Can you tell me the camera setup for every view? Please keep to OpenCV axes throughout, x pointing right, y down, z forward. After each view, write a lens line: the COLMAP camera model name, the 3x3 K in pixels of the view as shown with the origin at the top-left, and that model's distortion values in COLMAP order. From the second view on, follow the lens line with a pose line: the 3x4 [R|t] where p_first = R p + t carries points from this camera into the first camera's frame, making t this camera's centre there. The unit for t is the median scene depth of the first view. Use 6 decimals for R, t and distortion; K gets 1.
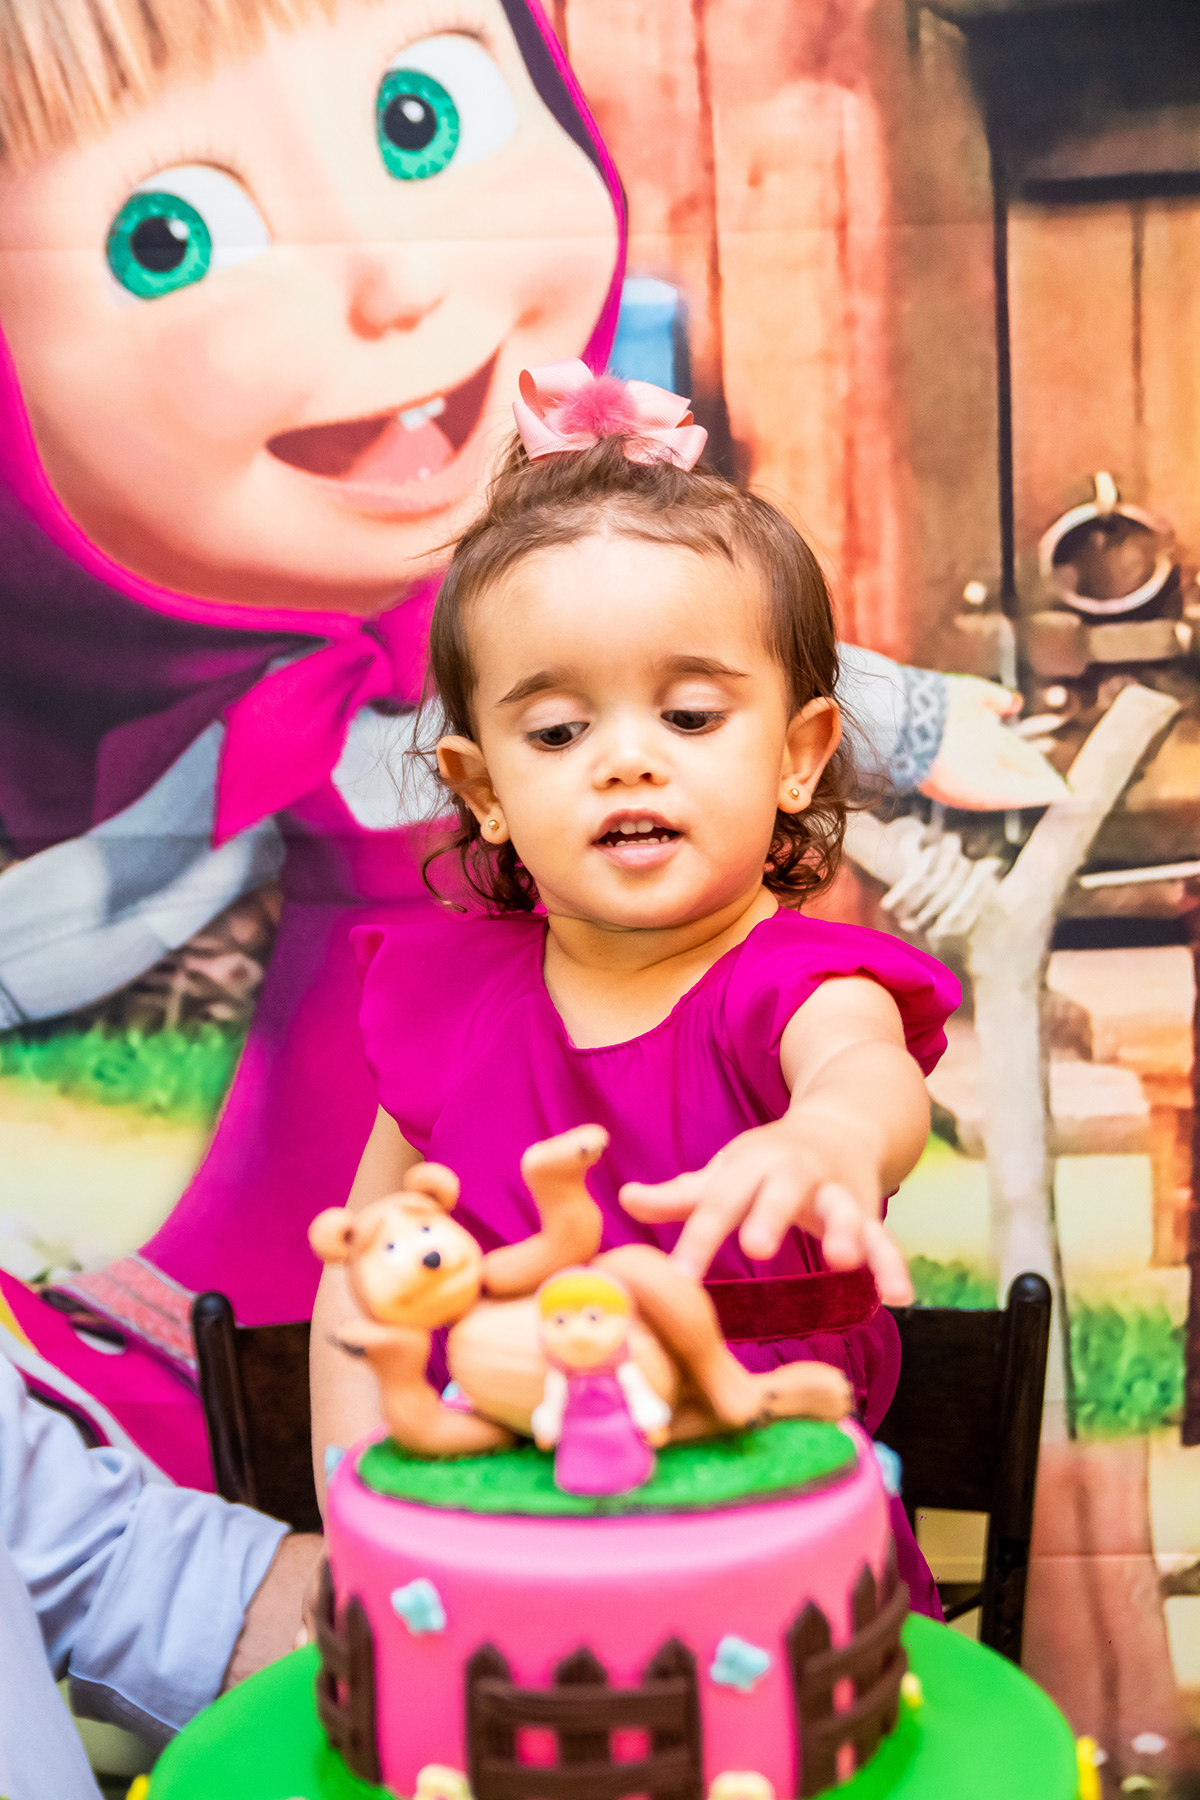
lens RADIAL K [[3725.9, 0, 597.6], [0, 3725.9, 916.8], [0, 0, 1]] dist [0.178768, -0.109818]
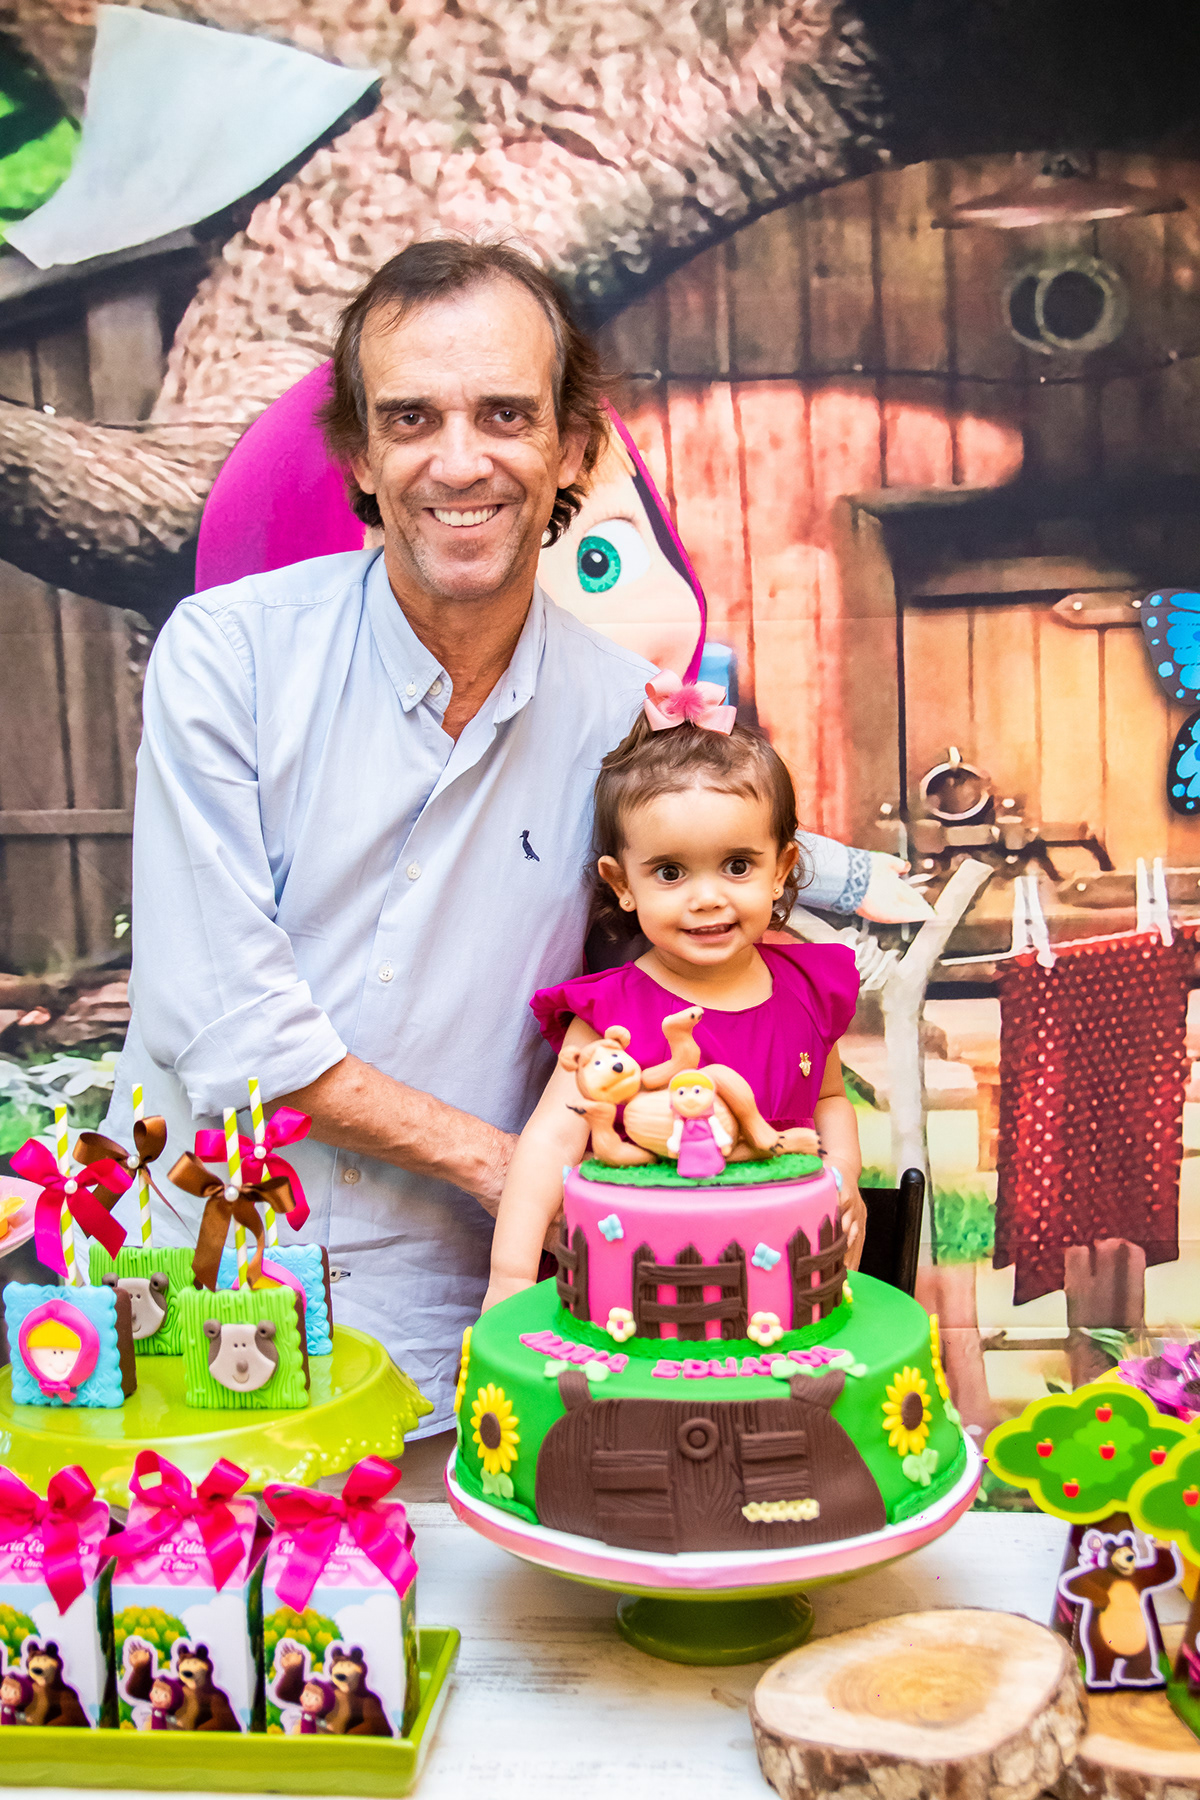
lens RADIAL K [[2150.9, 0, 597.3], [0, 2150.9, 883.1], [0, 0, 1]] dist [0.019361, 0.324594]
pose [[0.999302, 0.015513, -0.033978, -0.008169], [-0.018135, 0.996767, -0.078277, 0.040269], [0.032654, 0.078838, 0.996352, -0.095092]]
